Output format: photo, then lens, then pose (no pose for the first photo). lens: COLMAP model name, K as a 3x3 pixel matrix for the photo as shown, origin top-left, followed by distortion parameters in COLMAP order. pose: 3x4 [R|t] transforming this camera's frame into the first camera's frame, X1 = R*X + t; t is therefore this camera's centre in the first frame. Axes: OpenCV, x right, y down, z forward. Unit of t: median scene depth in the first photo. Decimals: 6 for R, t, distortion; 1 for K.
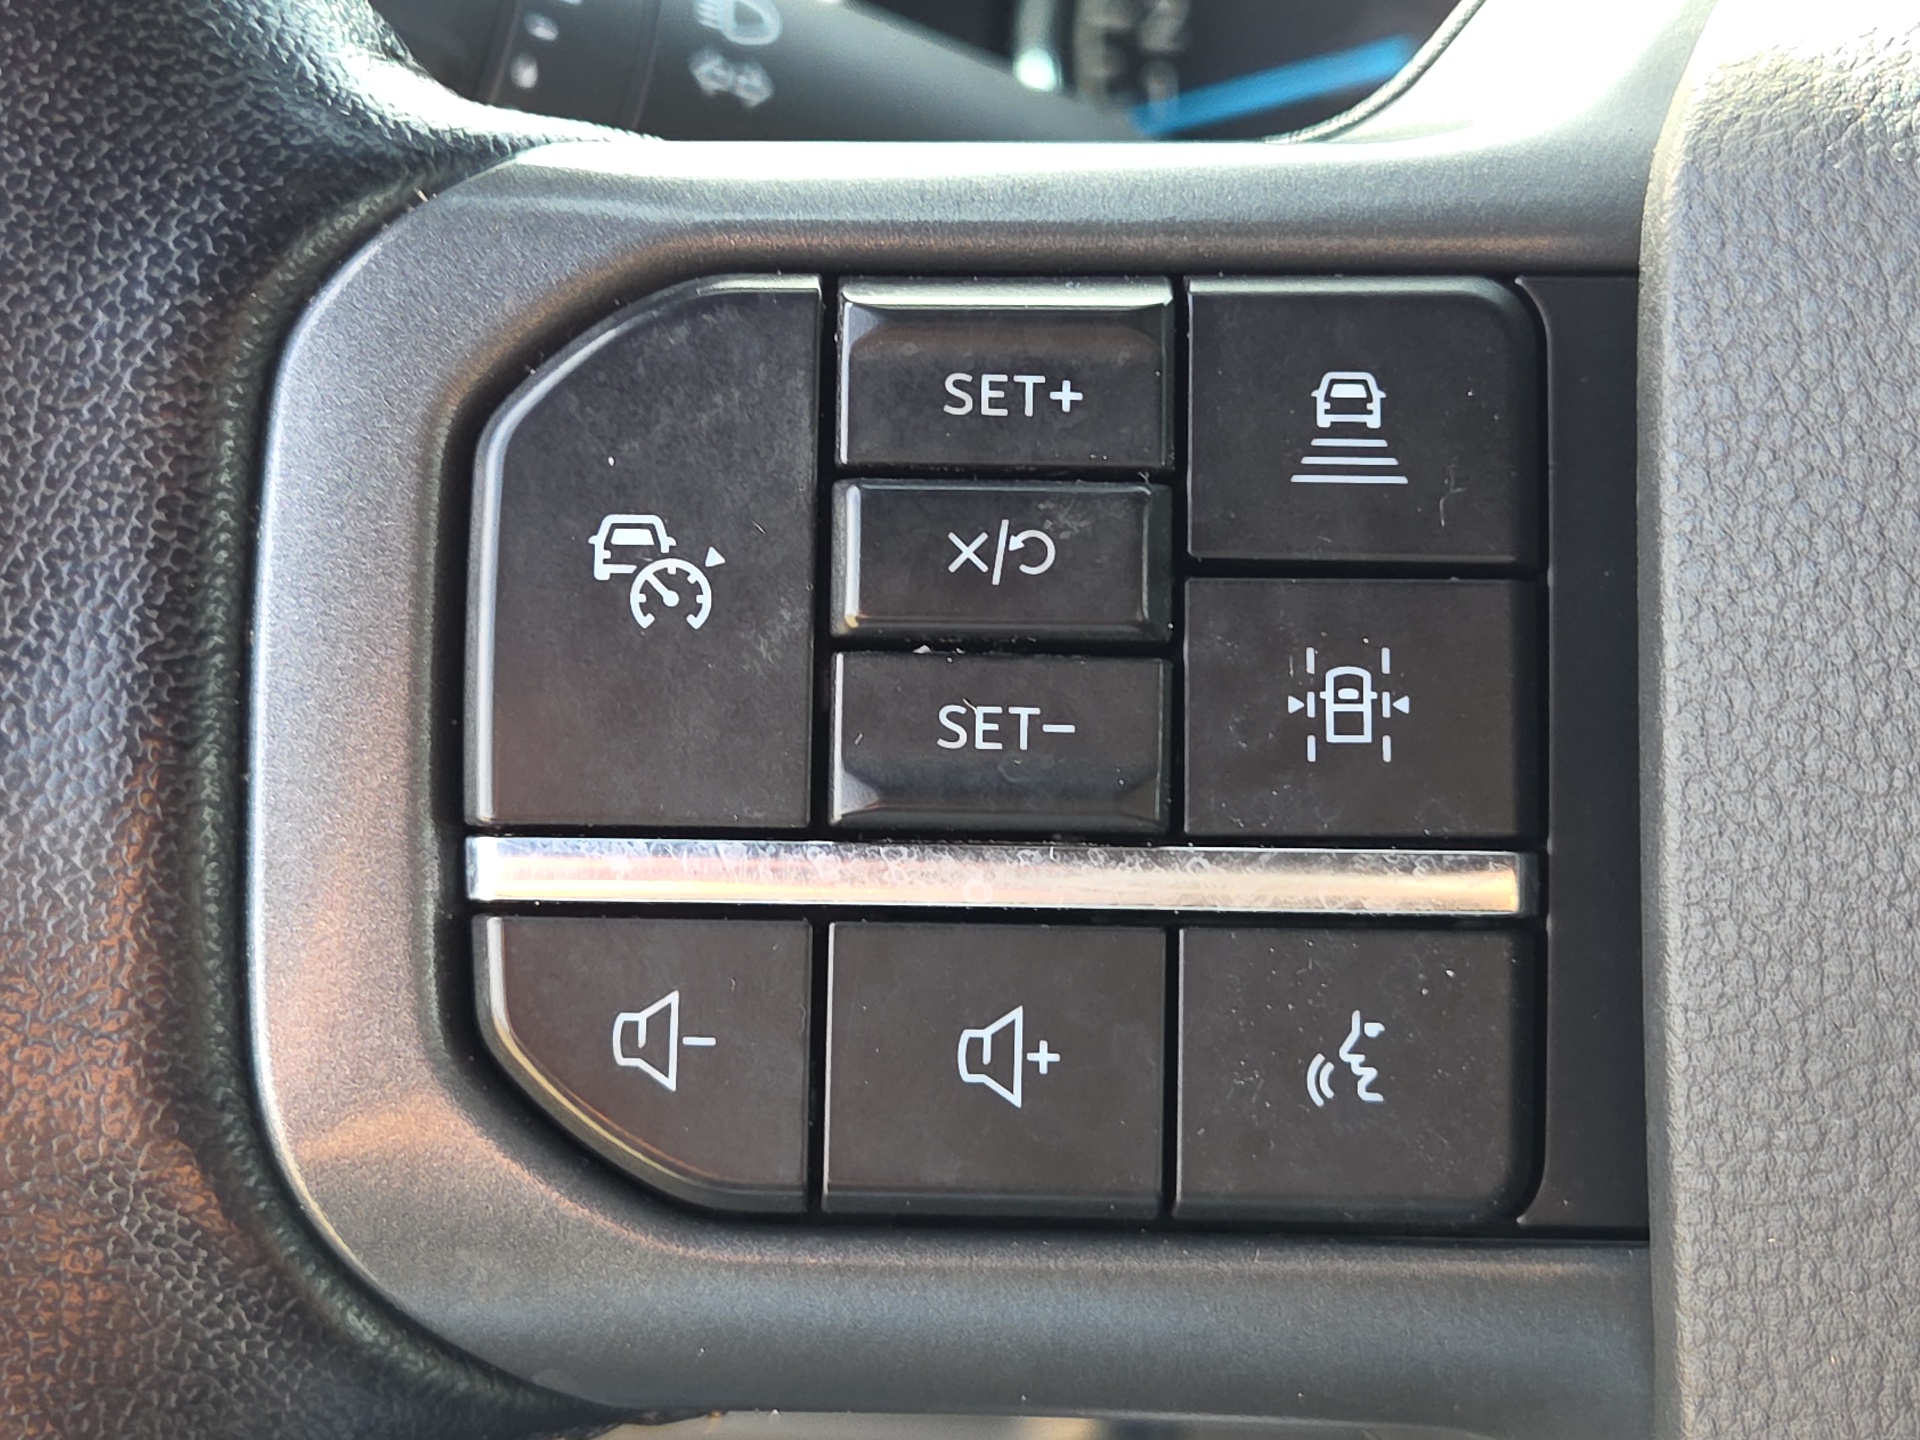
lens RADIAL K [[3199.3, 0, 956.3], [0, 3199.3, 717.2], [0, 0, 1]] dist [0.066808, 0.000000]
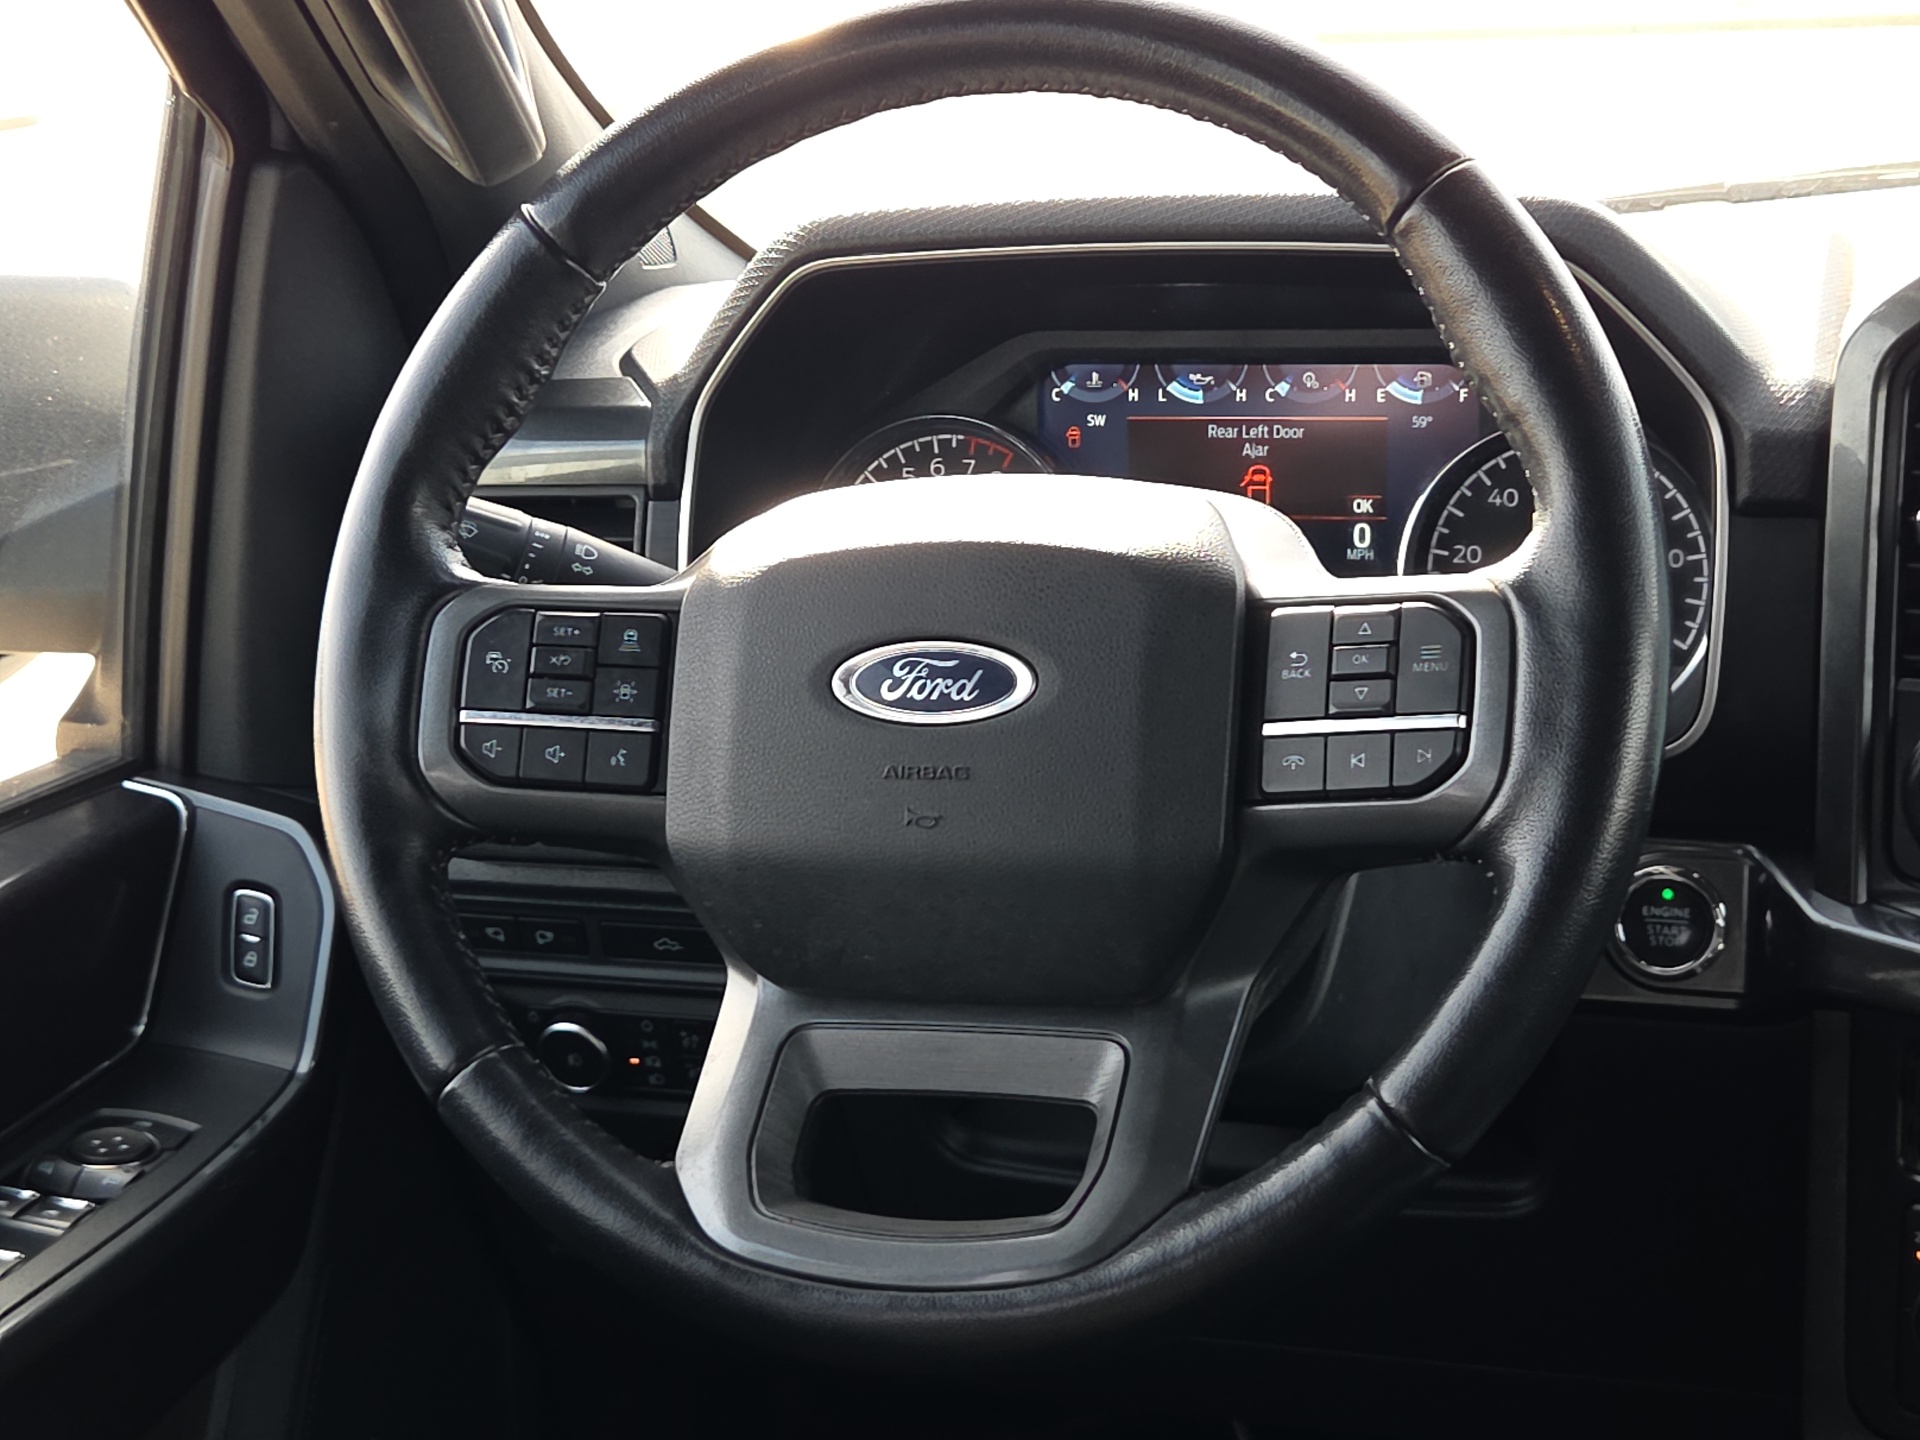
lens RADIAL K [[3190.8, 0, 985.0], [0, 3190.8, 661.2], [0, 0, 1]] dist [0.106352, 0.000000]
pose [[0.991077, 0.029621, -0.129961, 1.397393], [-0.049601, 0.986932, -0.153313, 0.726732], [0.123722, 0.158391, 0.979594, -4.103327]]
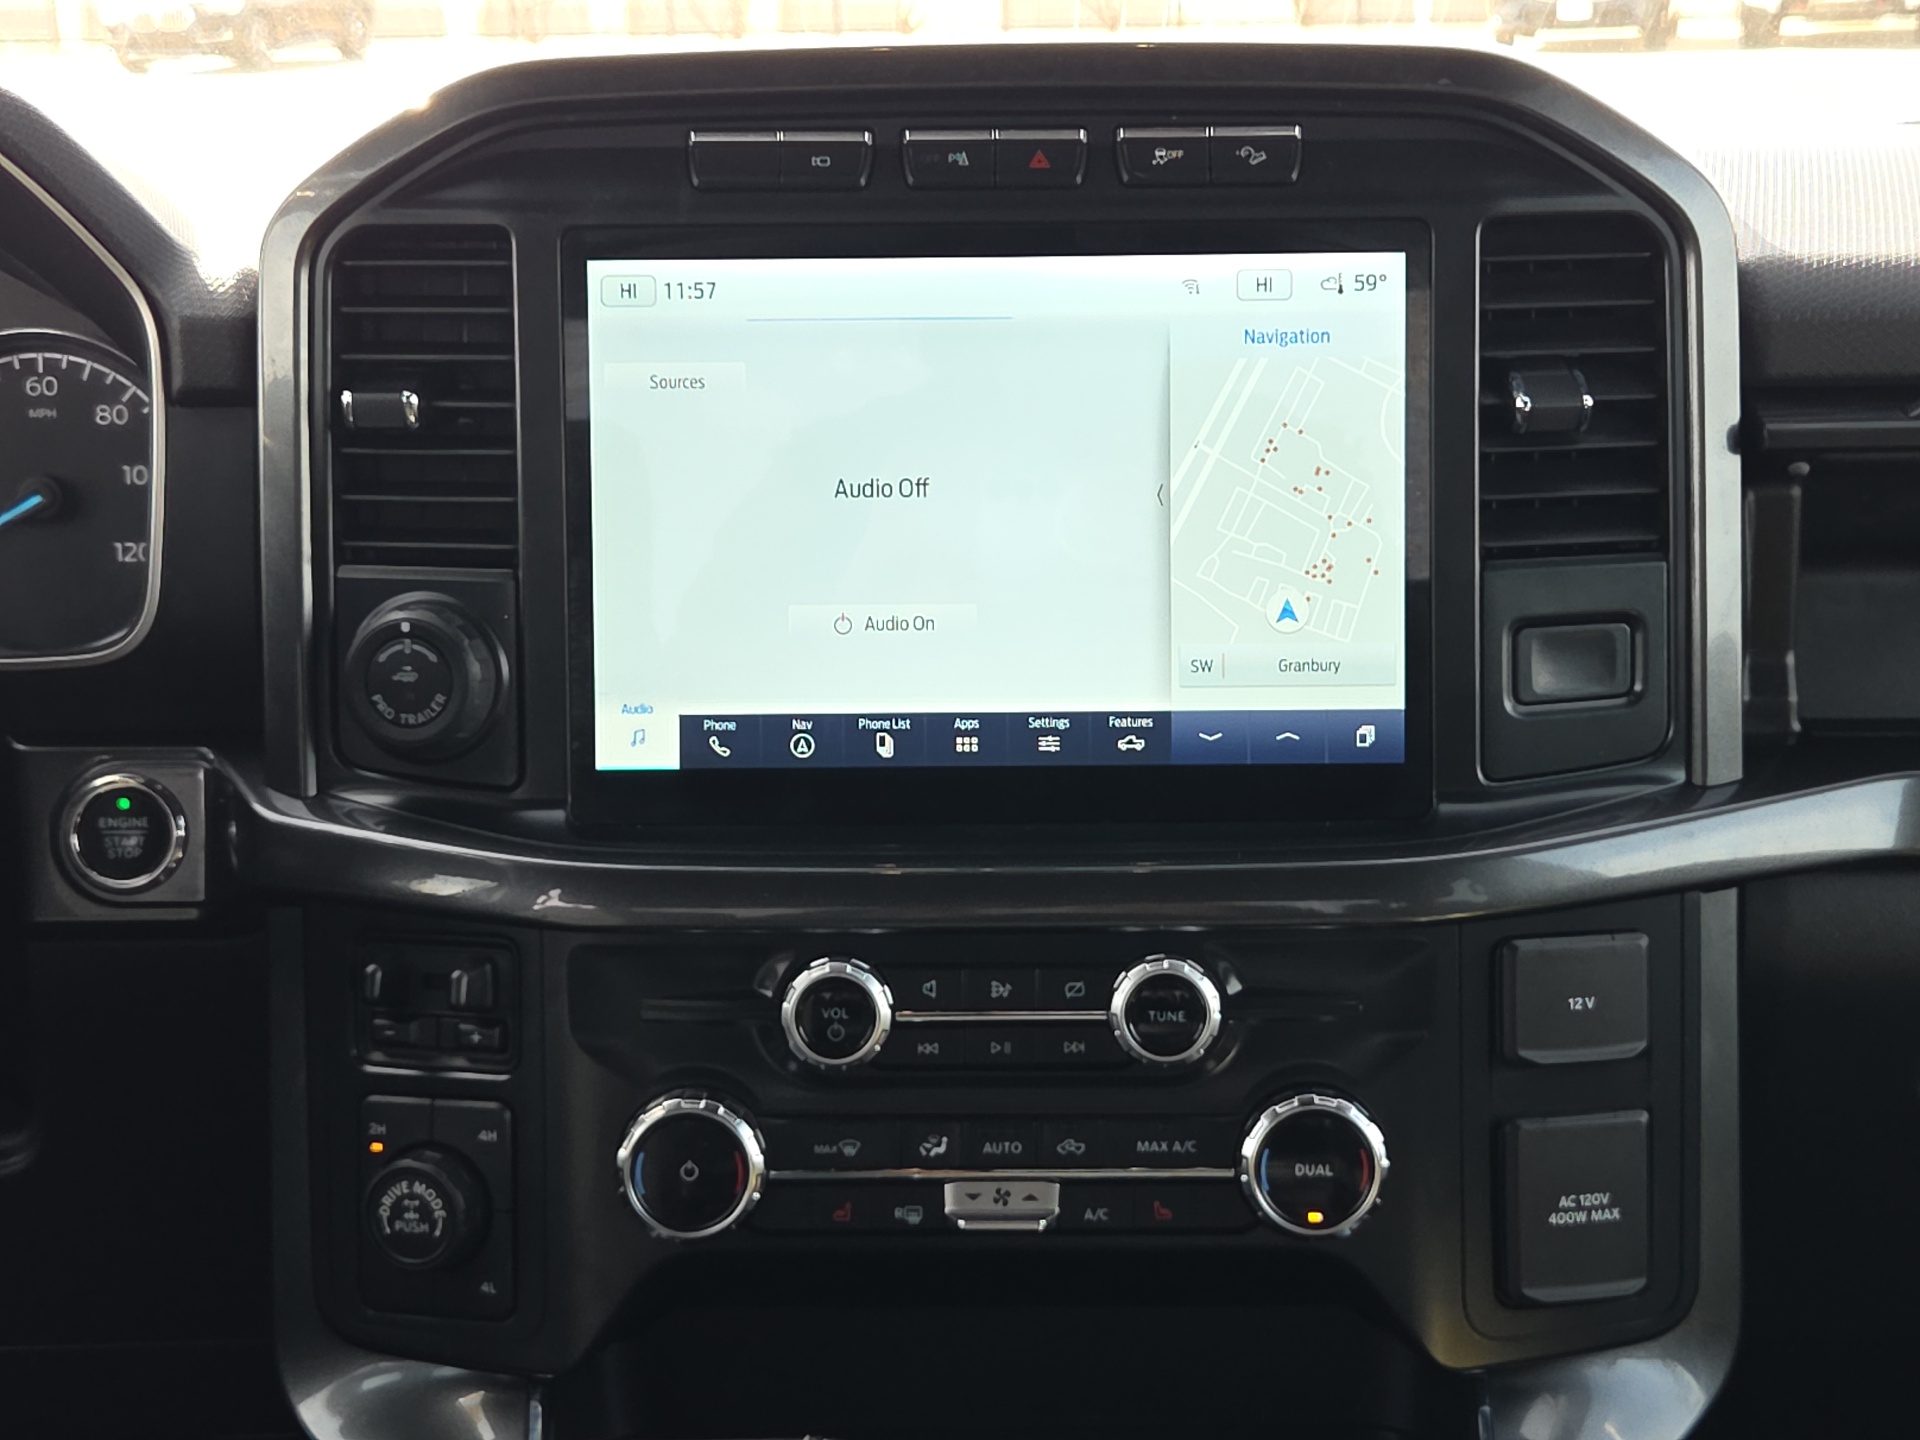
lens RADIAL K [[3190.8, 0, 977.2], [0, 3190.8, 665.1], [0, 0, 1]] dist [0.106352, 0.000000]
pose [[0.978791, -0.004883, 0.204803, 2.226527], [0.045786, 0.979642, -0.195460, 1.135782], [-0.199679, 0.200691, 0.959089, -3.901984]]
